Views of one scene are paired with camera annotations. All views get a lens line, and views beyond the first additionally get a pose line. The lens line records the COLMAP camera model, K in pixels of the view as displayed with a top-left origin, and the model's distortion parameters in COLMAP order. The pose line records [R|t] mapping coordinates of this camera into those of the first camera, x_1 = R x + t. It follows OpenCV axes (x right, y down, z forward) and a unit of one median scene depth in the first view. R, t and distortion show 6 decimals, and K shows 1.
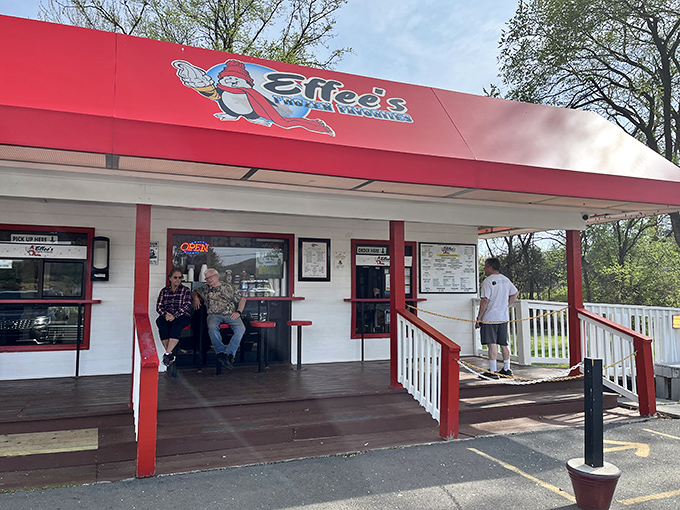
lens RADIAL K [[523.7, 0, 339.4], [0, 523.7, 255.4], [0, 0, 1]] dist [0.004740, 0.000601]
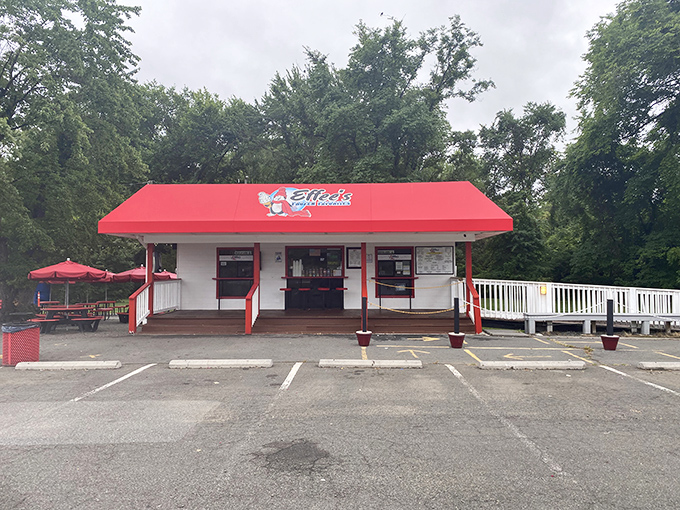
lens RADIAL K [[430.2, 0, 340.6], [0, 430.2, 254.0], [0, 0, 1]] dist [0.000615, 0.000016]
pose [[0.917474, -0.019973, -0.397294, 0.564187], [0.032547, 0.999159, 0.024931, -0.050336], [0.396462, -0.035804, 0.917352, -0.539871]]
